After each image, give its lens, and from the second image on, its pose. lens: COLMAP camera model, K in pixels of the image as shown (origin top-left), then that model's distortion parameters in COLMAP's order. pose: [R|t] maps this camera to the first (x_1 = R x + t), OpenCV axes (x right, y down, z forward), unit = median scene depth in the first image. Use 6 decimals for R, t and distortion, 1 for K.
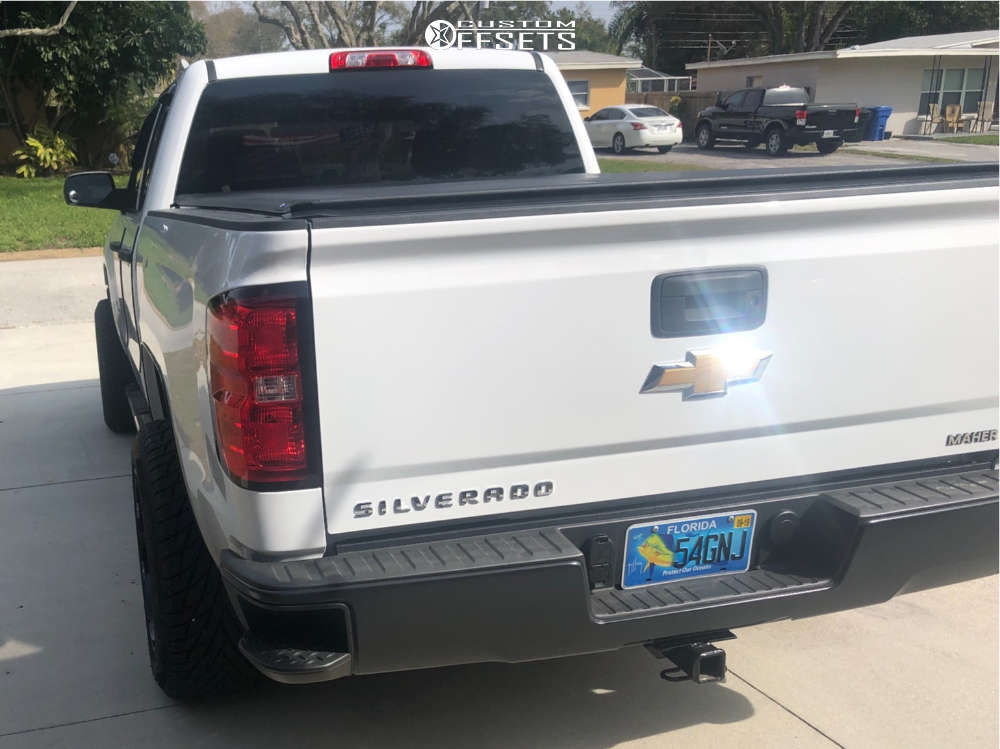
lens RADIAL K [[1155.9, 0, 500.0], [0, 1155.9, 374.5], [0, 0, 1]] dist [0.008836, 0.026992]
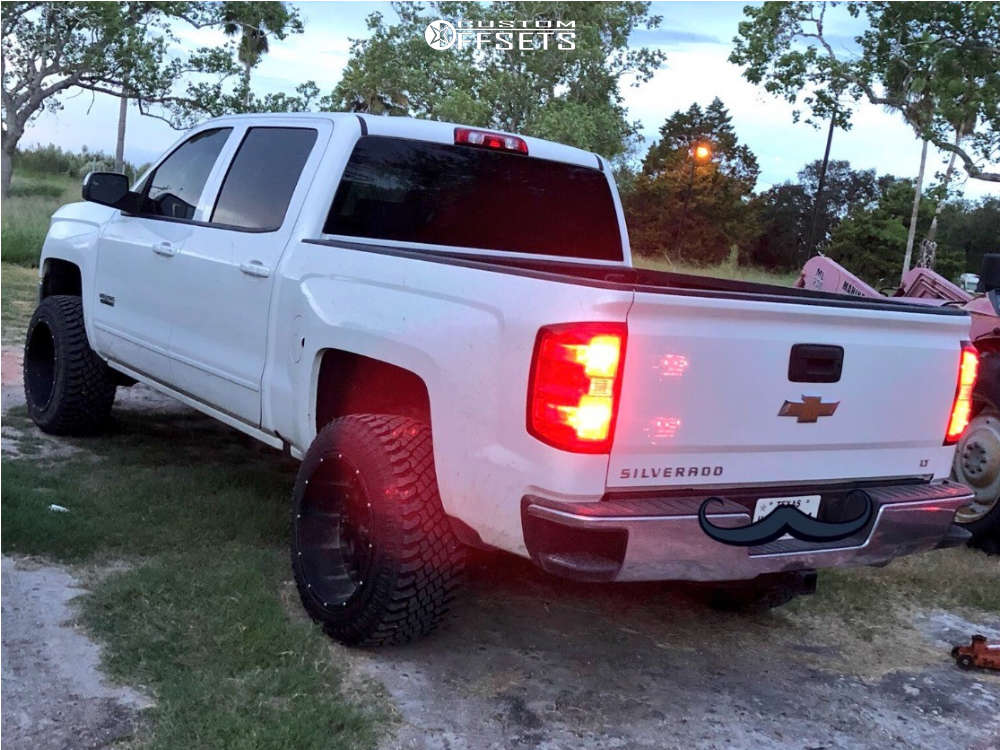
lens RADIAL K [[1155.9, 0, 500.0], [0, 1155.9, 375.0], [0, 0, 1]] dist [0.008836, 0.026992]
pose [[0.937466, 0.116961, 0.327837, -0.768102], [-0.112326, 0.993120, -0.033110, 0.054920], [-0.329454, -0.005785, 0.944154, -0.379443]]
